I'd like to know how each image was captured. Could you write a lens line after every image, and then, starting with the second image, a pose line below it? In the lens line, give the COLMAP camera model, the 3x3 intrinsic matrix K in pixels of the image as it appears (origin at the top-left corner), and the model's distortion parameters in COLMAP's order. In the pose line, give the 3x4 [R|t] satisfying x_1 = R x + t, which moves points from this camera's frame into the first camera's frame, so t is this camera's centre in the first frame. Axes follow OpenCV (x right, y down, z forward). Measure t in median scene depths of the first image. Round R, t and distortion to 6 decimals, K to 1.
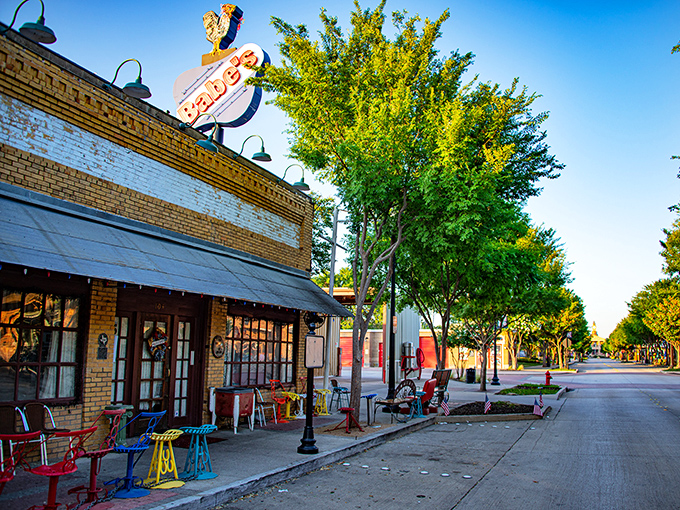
lens RADIAL K [[597.9, 0, 340.3], [0, 597.9, 254.6], [0, 0, 1]] dist [-0.094578, 0.021330]
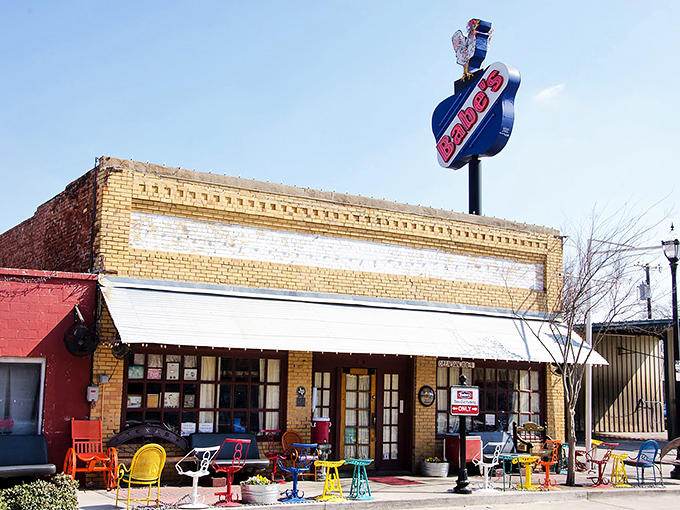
lens RADIAL K [[921.1, 0, 340.1], [0, 921.1, 255.8], [0, 0, 1]] dist [0.034903, 0.000000]
pose [[0.816732, -0.084512, -0.570795, 0.671158], [0.086046, 0.995994, -0.024347, -0.074594], [0.570566, -0.029229, 0.820731, -0.474908]]
